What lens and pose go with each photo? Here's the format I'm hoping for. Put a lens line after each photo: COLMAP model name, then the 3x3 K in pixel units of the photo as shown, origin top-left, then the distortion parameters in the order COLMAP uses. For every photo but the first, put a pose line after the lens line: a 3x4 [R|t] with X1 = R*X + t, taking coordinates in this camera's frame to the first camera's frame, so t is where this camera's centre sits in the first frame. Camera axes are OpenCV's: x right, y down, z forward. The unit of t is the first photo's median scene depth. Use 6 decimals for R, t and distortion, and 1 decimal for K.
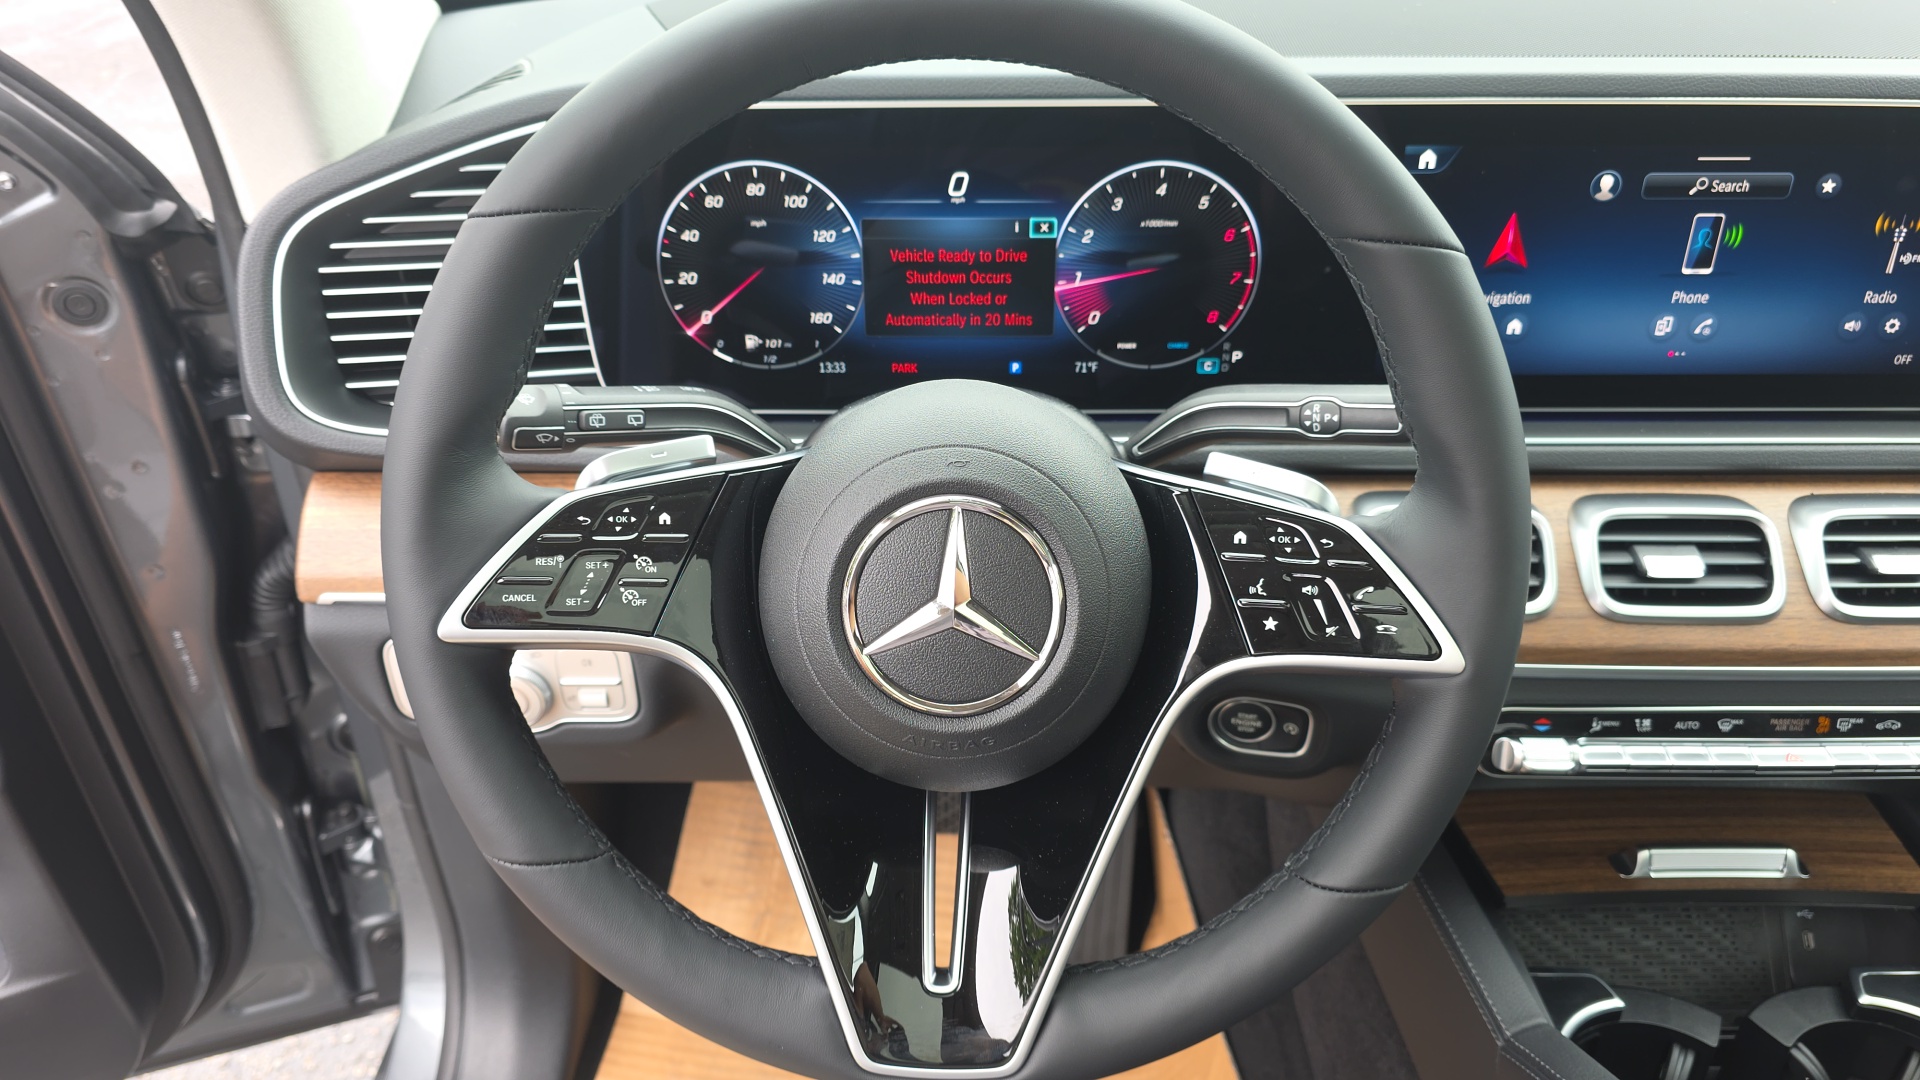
lens RADIAL K [[1313.8, 0, 970.7], [0, 1313.8, 539.0], [0, 0, 1]] dist [0.057599, -0.068726]
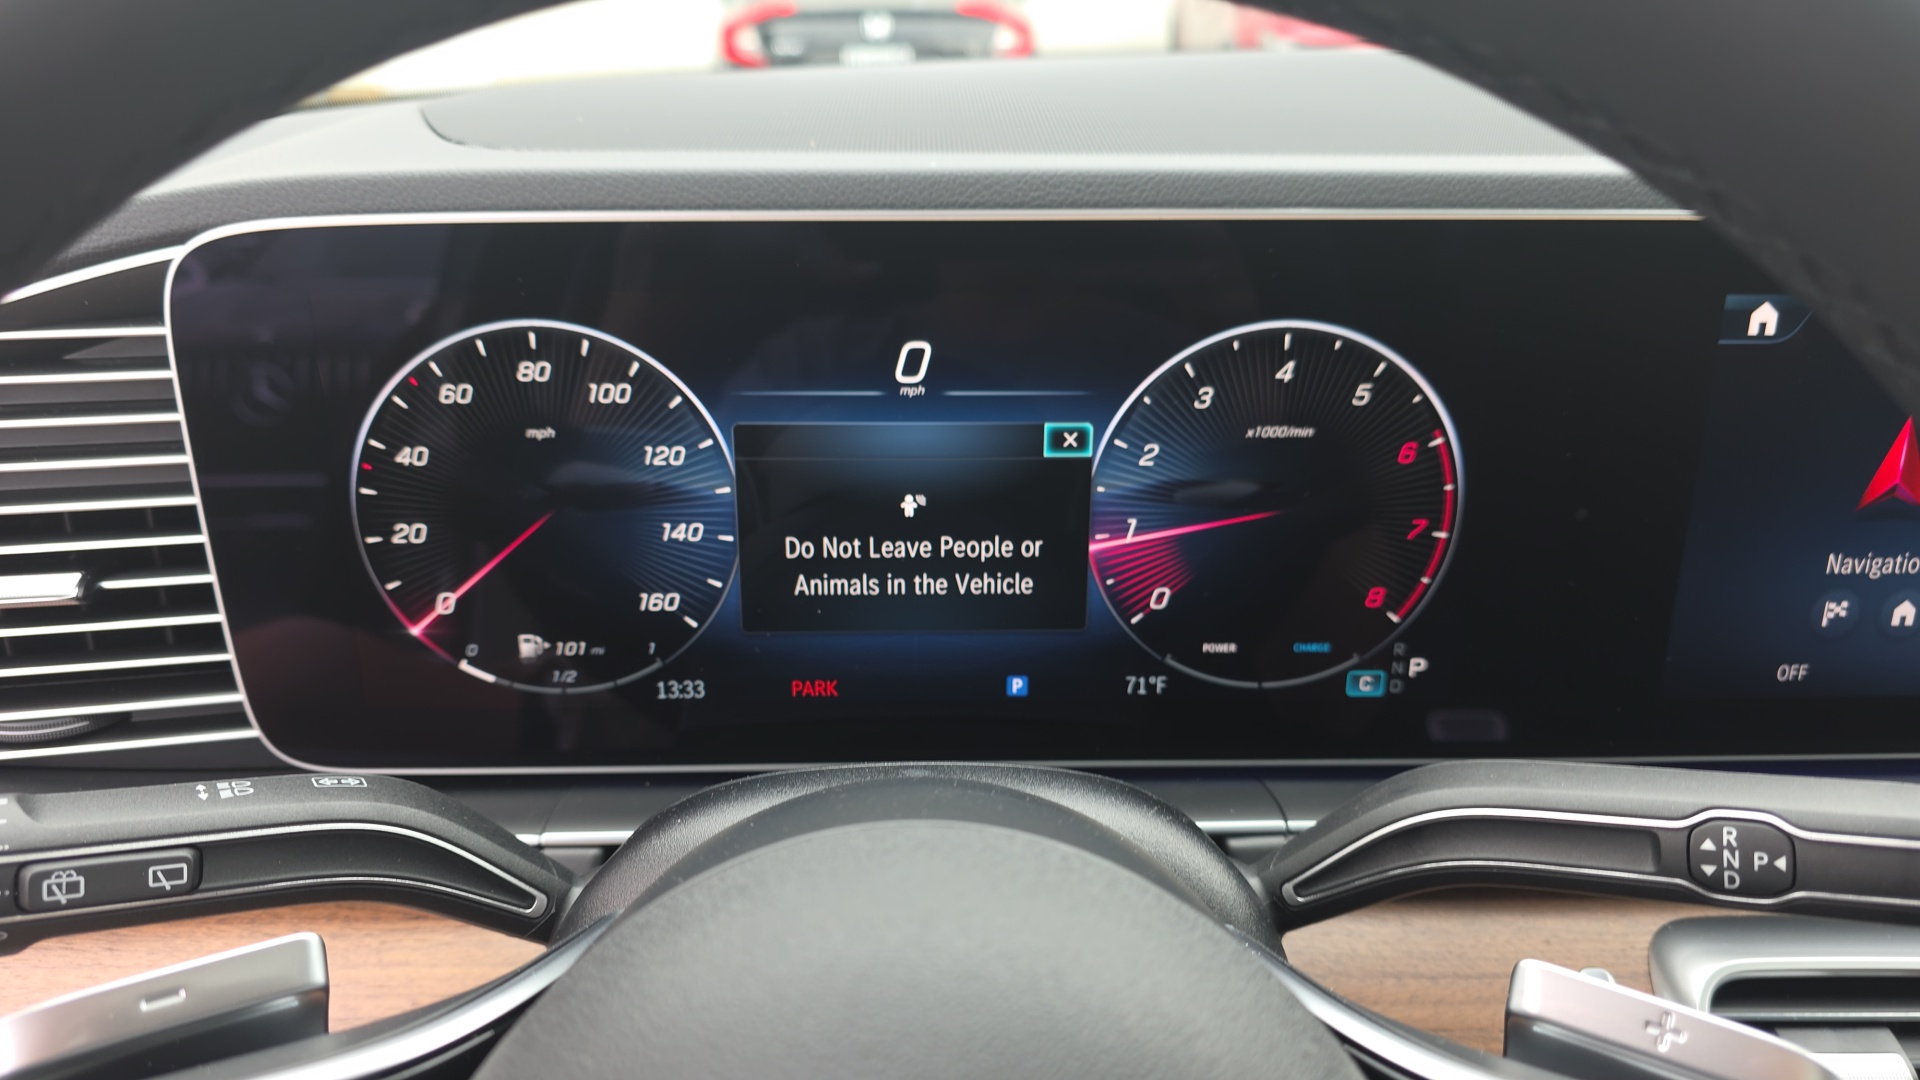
lens RADIAL K [[1338.4, 0, 955.2], [0, 1338.4, 545.1], [0, 0, 1]] dist [0.058323, -0.097980]
pose [[0.999569, -0.003967, 0.029070, -0.007985], [0.008382, 0.988132, -0.153380, -0.107744], [-0.028117, 0.153557, 0.987740, 0.457696]]
